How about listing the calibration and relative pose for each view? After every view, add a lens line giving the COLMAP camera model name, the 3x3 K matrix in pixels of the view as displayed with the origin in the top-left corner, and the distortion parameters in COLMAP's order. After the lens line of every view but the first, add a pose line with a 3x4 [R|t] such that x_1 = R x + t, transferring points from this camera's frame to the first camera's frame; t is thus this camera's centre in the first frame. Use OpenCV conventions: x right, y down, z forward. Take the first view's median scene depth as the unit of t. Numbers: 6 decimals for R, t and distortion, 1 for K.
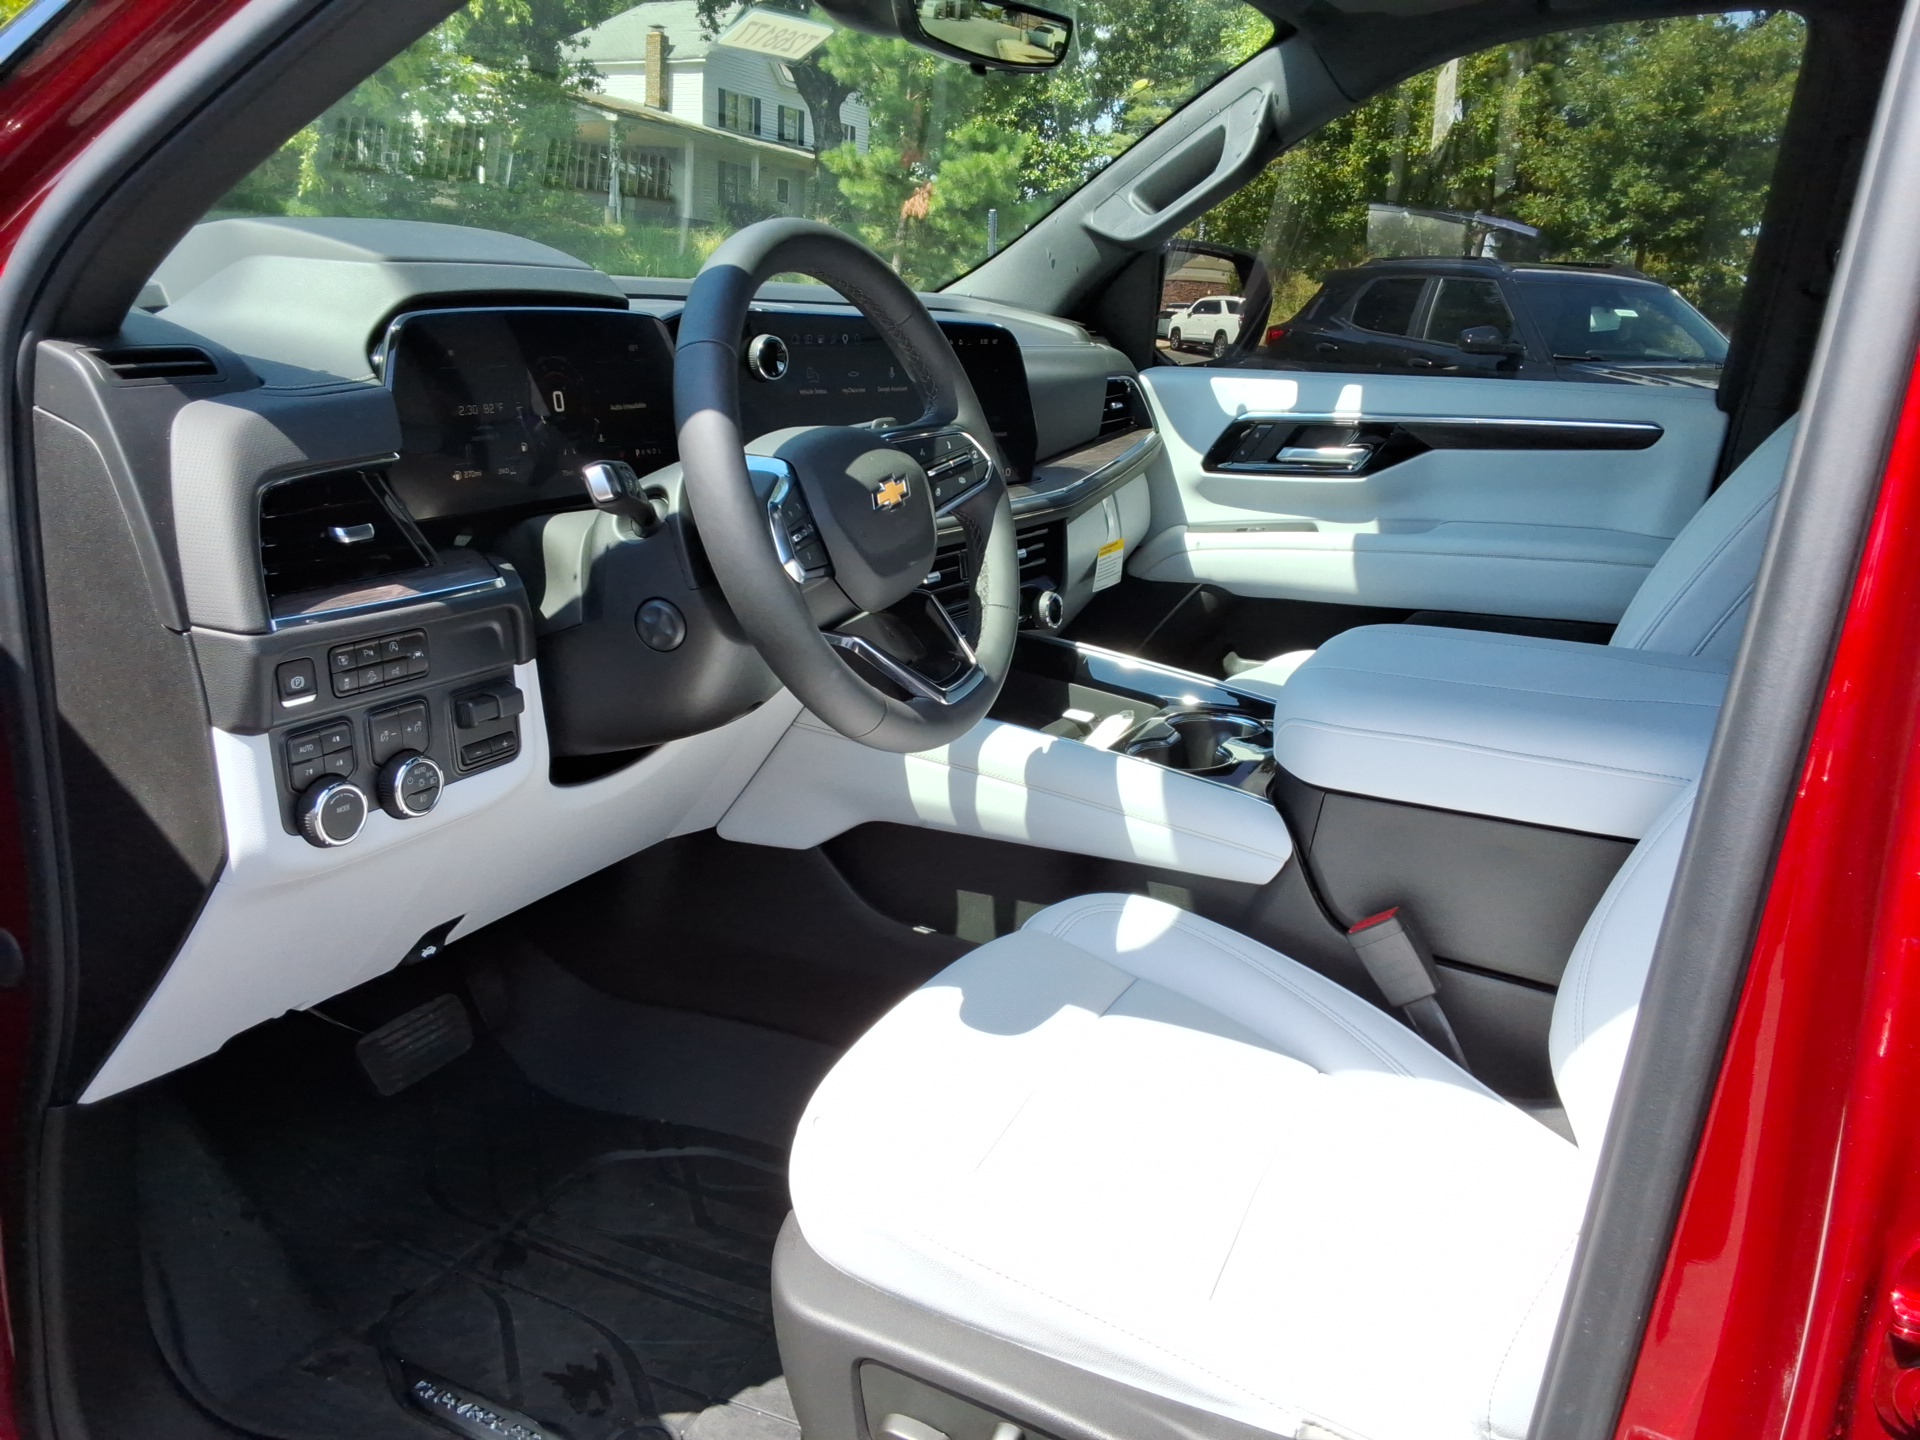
lens RADIAL K [[1540.4, 0, 970.8], [0, 1540.4, 703.5], [0, 0, 1]] dist [0.085448, -0.126506]
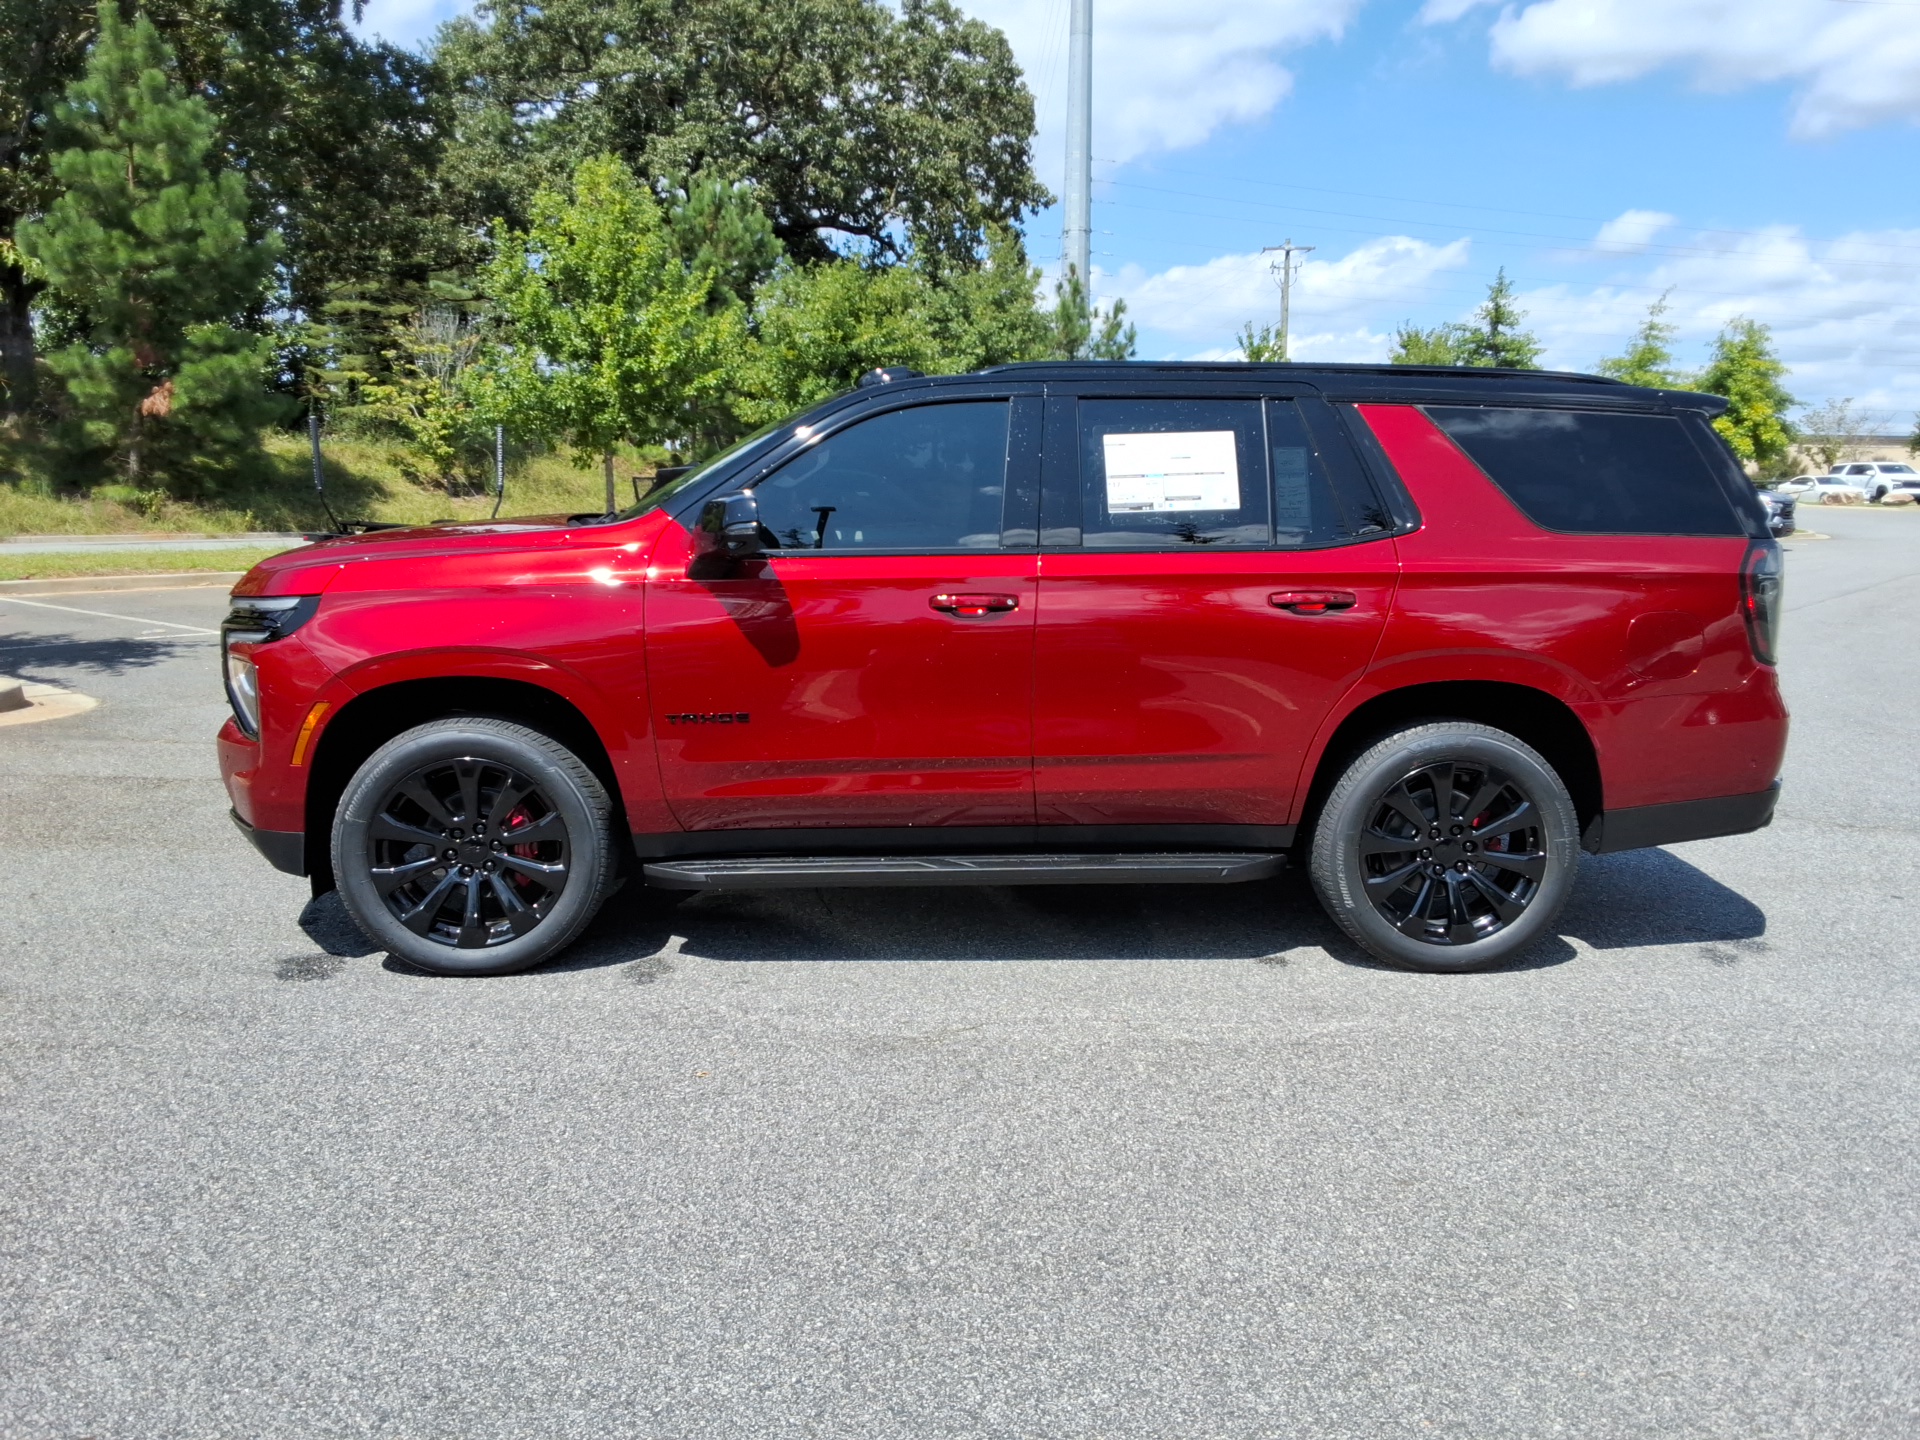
lens RADIAL K [[1540.4, 0, 955.3], [0, 1540.4, 726.0], [0, 0, 1]] dist [0.085448, -0.126506]
pose [[0.886388, -0.105562, 0.450747, -0.085470], [0.148557, 0.987022, -0.060979, 0.039554], [-0.438460, 0.121013, 0.890567, -0.168235]]
